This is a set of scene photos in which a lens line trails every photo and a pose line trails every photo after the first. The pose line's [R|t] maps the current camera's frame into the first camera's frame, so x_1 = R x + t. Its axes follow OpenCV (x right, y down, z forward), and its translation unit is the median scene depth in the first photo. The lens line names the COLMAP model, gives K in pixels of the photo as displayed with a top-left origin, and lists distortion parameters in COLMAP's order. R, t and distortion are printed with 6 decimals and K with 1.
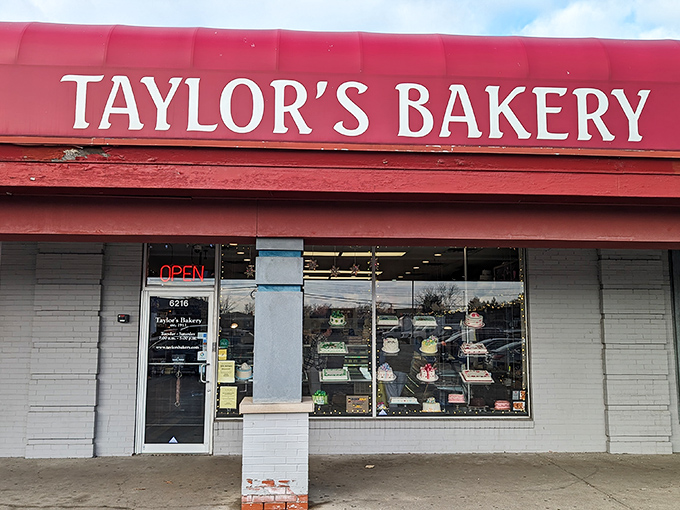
lens RADIAL K [[666.6, 0, 339.8], [0, 666.6, 257.6], [0, 0, 1]] dist [-0.002375, 0.000000]
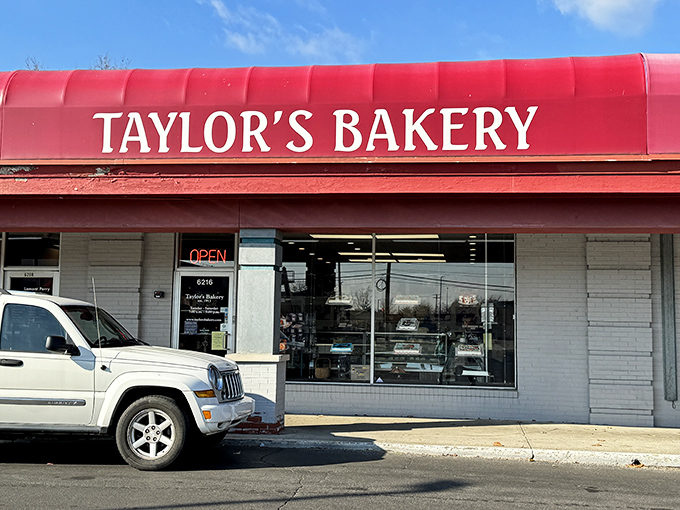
lens RADIAL K [[911.2, 0, 340.1], [0, 911.2, 252.4], [0, 0, 1]] dist [0.088283, 0.000000]
pose [[0.979991, -0.004861, -0.198984, 0.448925], [0.008658, 0.999797, 0.018216, -0.015327], [0.198855, -0.019575, 0.979833, -0.752848]]
